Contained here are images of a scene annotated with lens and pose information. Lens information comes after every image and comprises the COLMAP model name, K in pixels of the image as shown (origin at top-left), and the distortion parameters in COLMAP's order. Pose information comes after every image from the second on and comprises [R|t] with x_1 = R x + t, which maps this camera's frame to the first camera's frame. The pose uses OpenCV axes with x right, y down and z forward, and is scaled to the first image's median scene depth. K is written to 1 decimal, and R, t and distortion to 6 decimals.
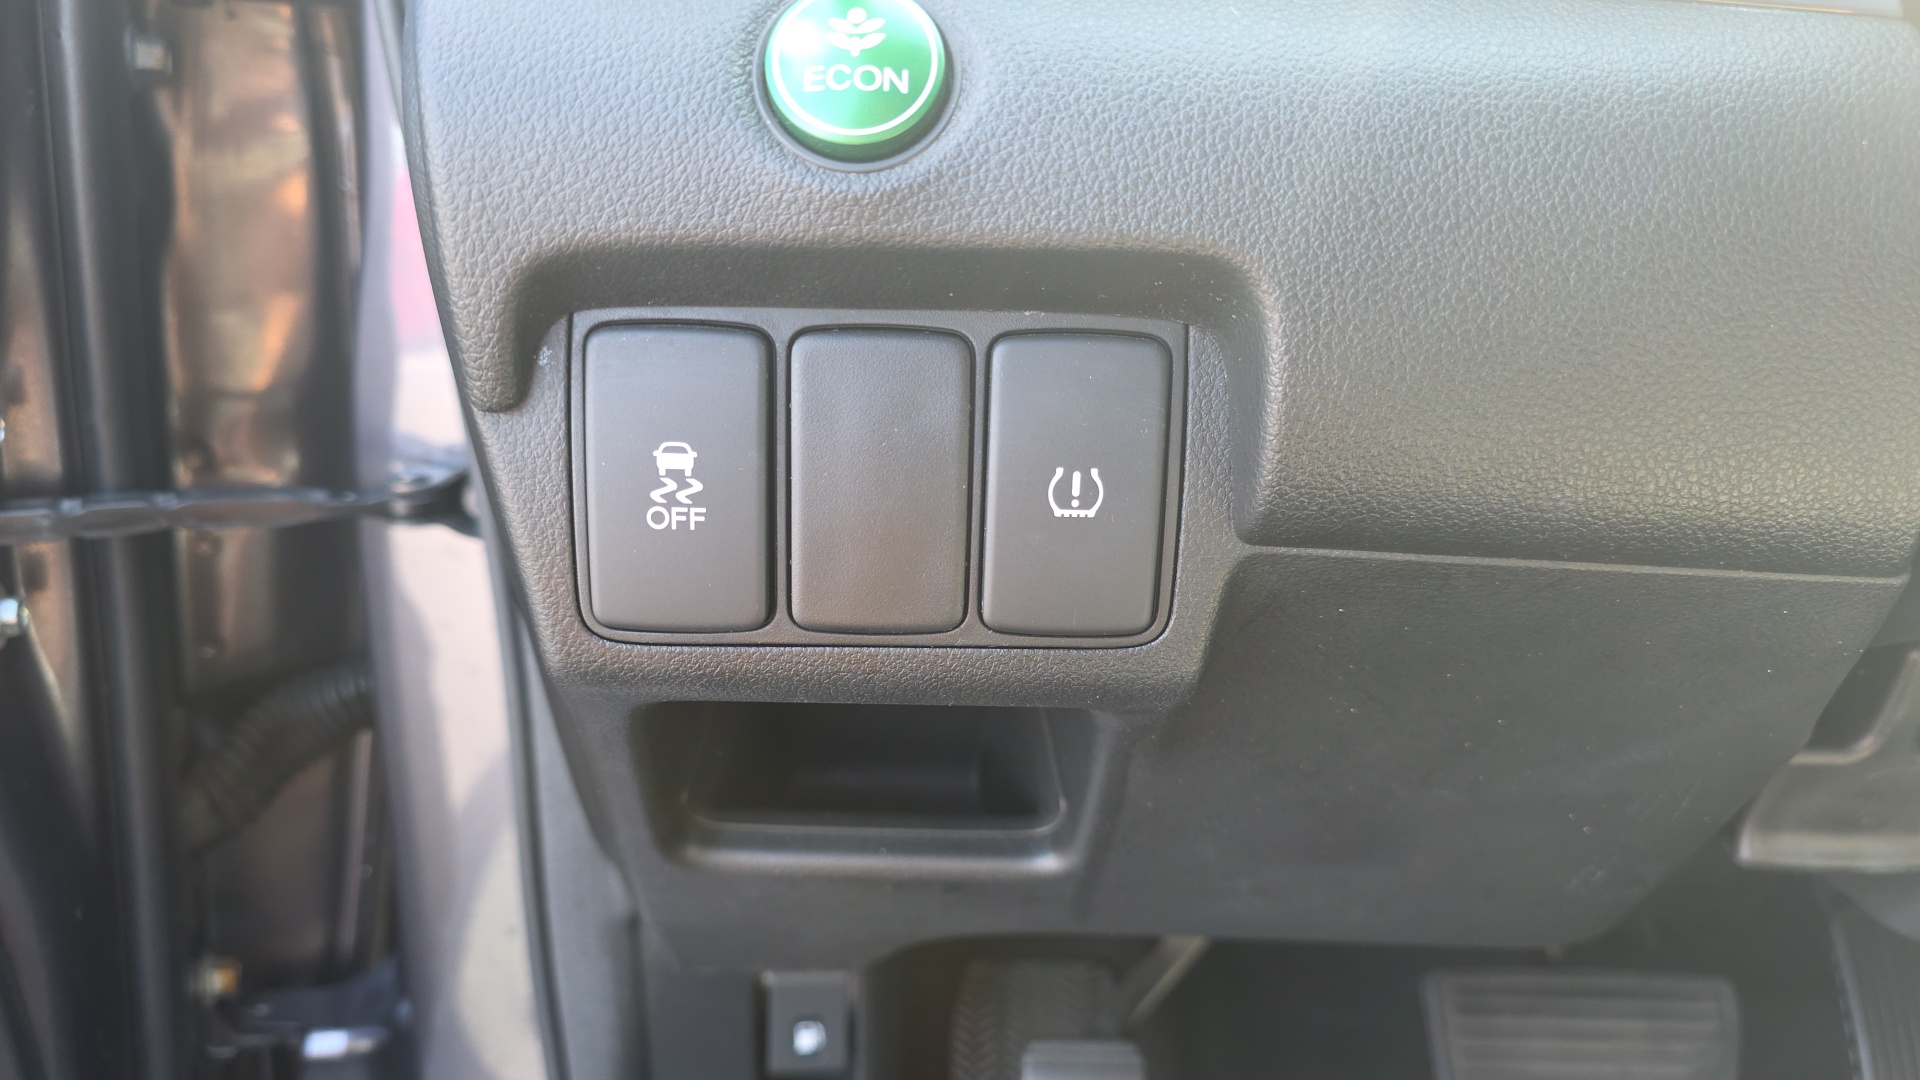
lens RADIAL K [[1340.2, 0, 960.0], [0, 1340.2, 540.0], [0, 0, 1]] dist [0.024295, -0.048357]
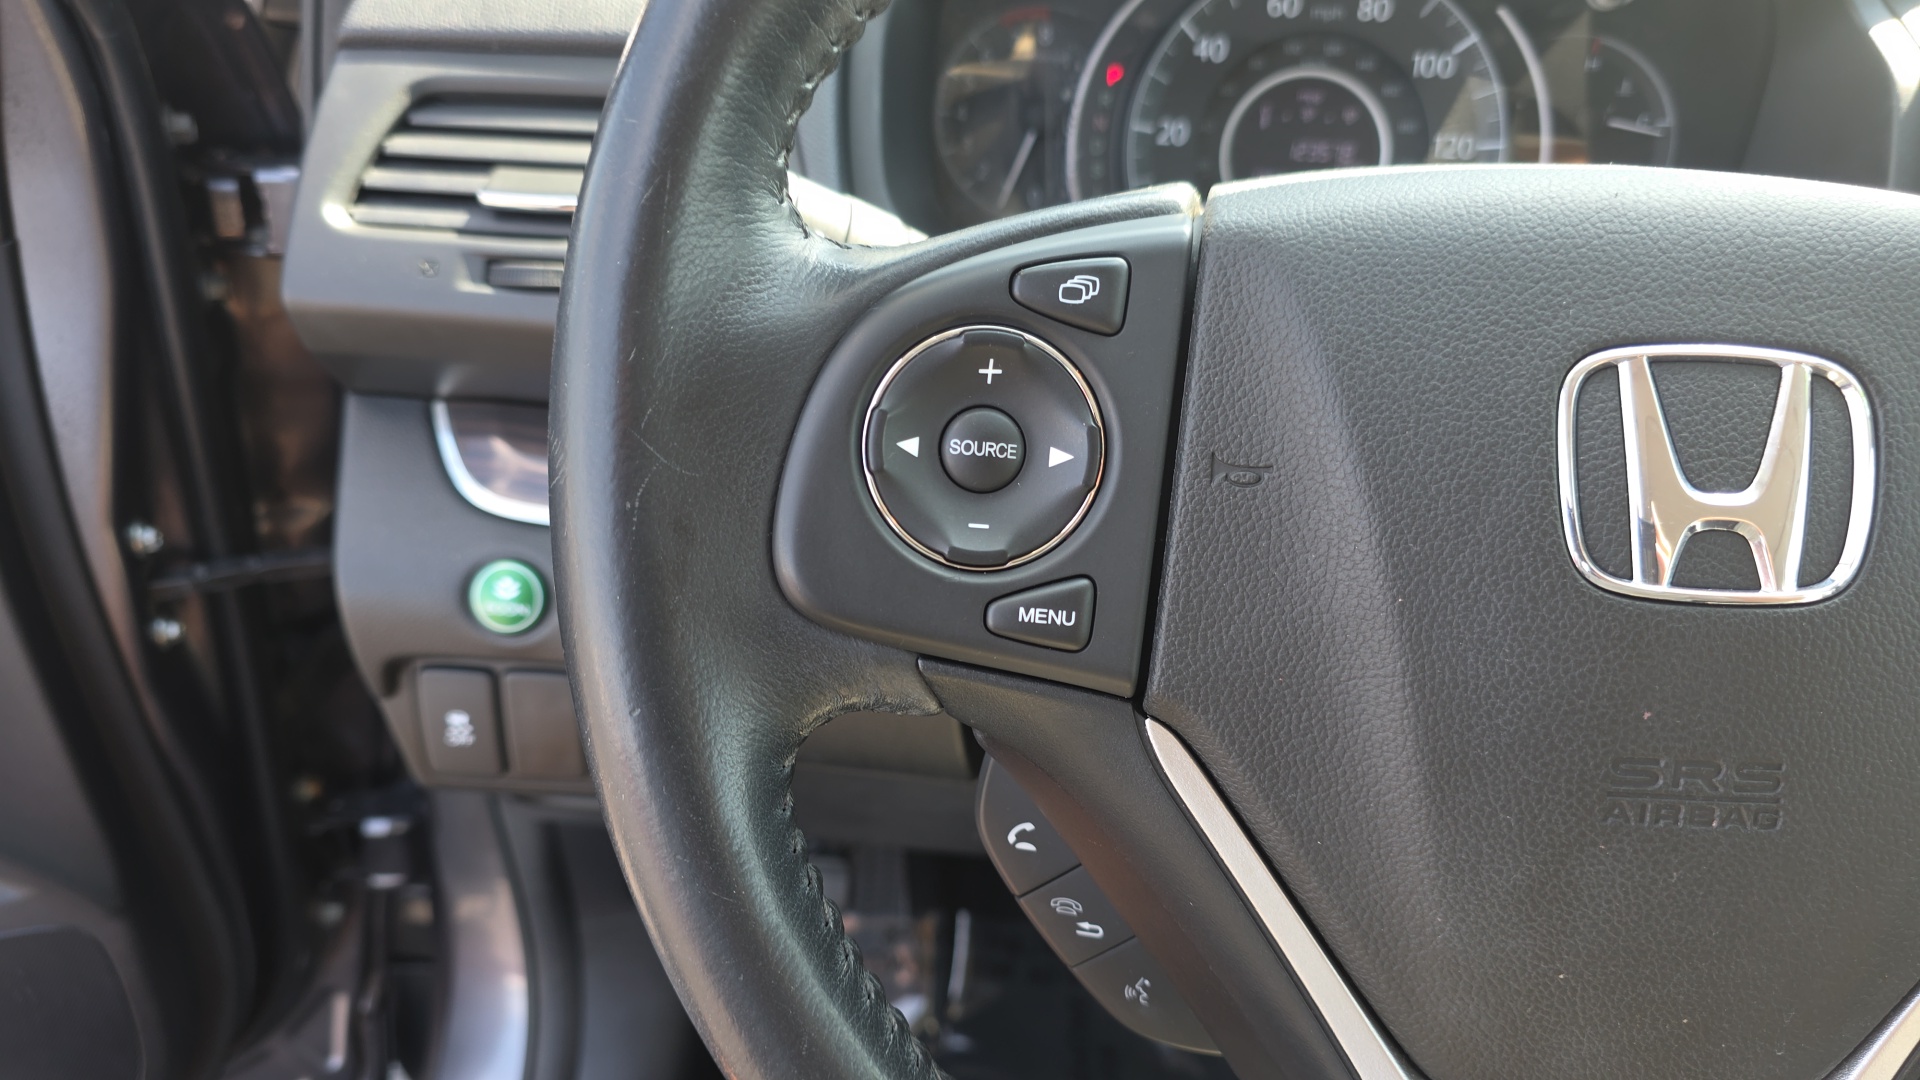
lens RADIAL K [[1356.7, 0, 960.3], [0, 1356.7, 549.0], [0, 0, 1]] dist [-0.004733, -0.003362]
pose [[0.997065, 0.052334, -0.055885, 0.343867], [-0.037004, 0.968396, 0.246658, -0.424762], [0.067027, -0.243866, 0.967490, -0.516177]]
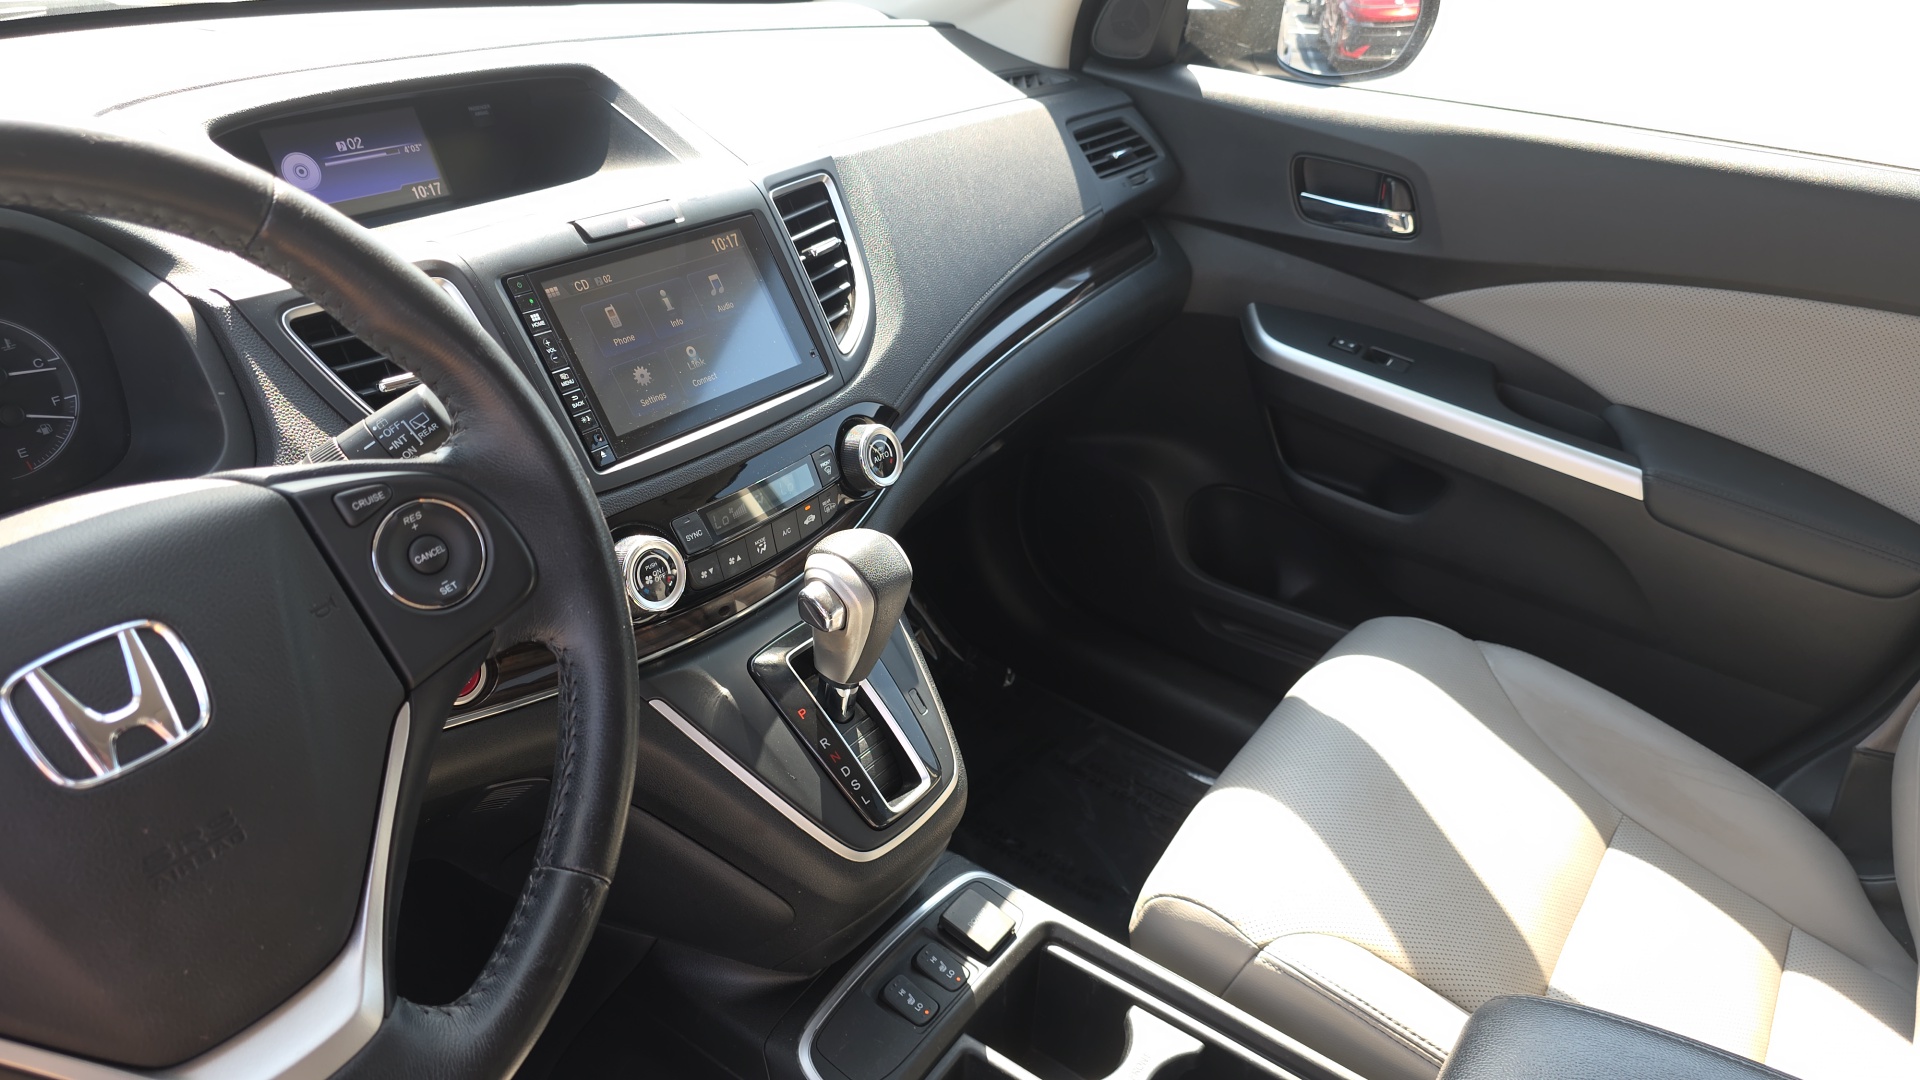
lens RADIAL K [[1305.7, 0, 986.1], [0, 1305.7, 533.6], [0, 0, 1]] dist [0.032142, -0.041476]
pose [[0.583912, -0.388269, 0.712947, 0.341270], [0.199916, 0.919939, 0.337262, -0.619688], [-0.786816, -0.054402, 0.614785, -1.007054]]
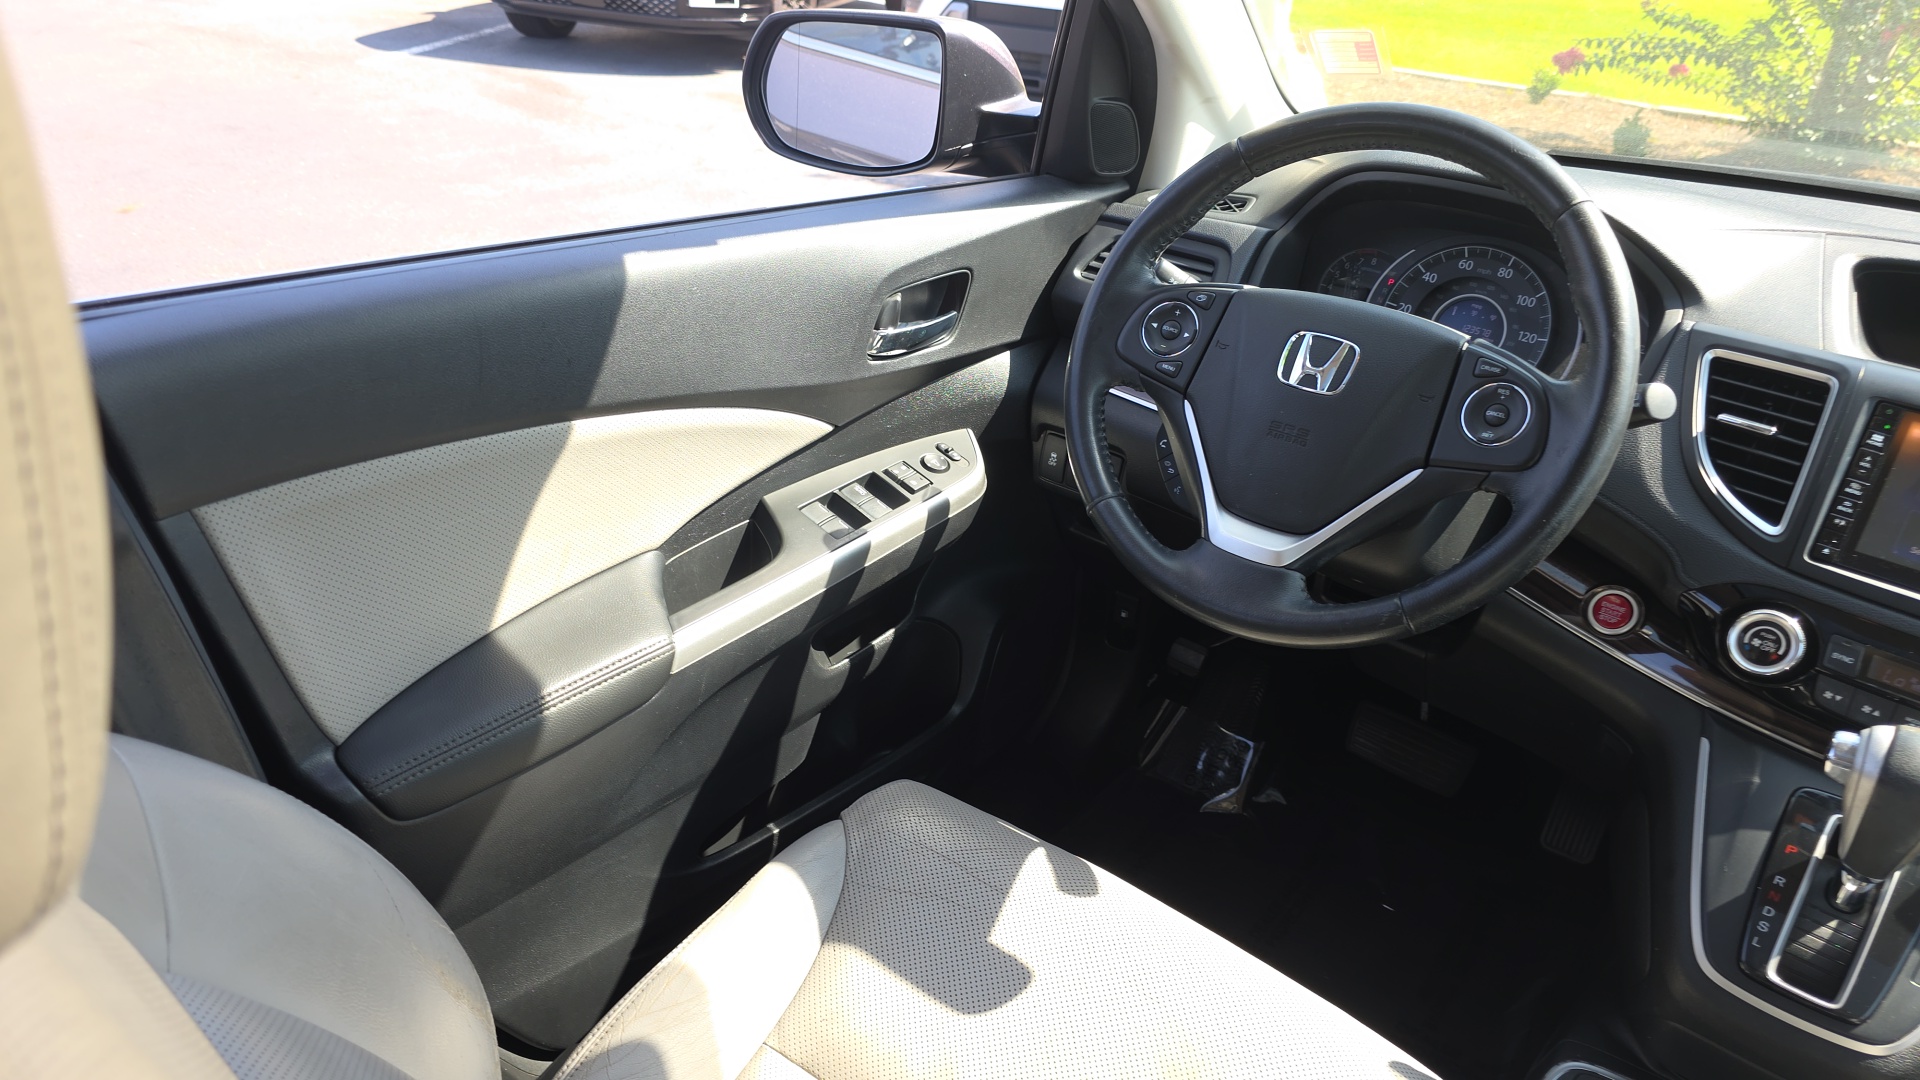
lens RADIAL K [[1336.9, 0, 924.2], [0, 1336.9, 552.2], [0, 0, 1]] dist [0.037811, -0.037975]
pose [[0.760007, 0.321705, -0.564708, 1.332165], [-0.250929, 0.946769, 0.201649, -0.334278], [0.599520, -0.011553, 0.800277, -1.952125]]
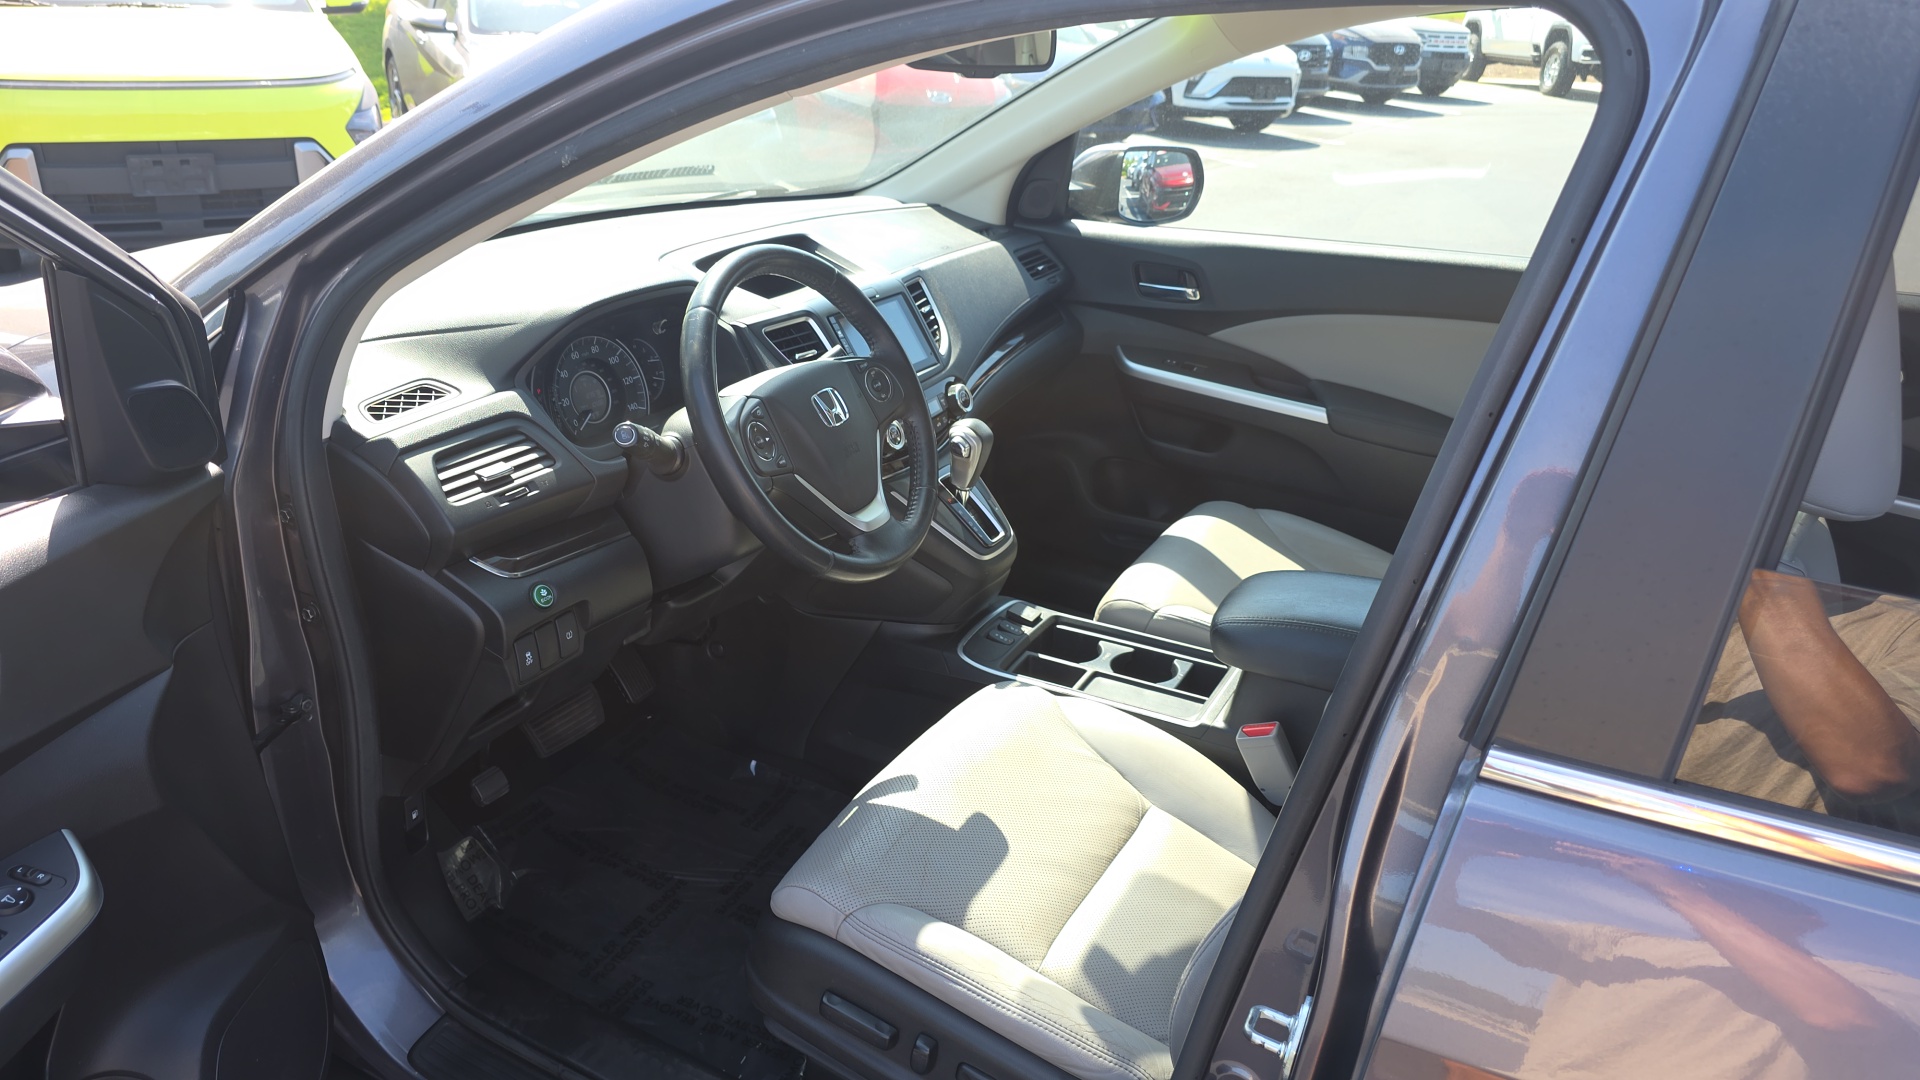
lens RADIAL K [[1278.7, 0, 939.8], [0, 1278.7, 538.9], [0, 0, 1]] dist [0.027170, -0.001067]
pose [[0.504805, -0.349601, 0.789273, -1.764312], [0.247801, 0.934526, 0.255450, -0.756499], [-0.826902, 0.066630, 0.558385, -1.895048]]
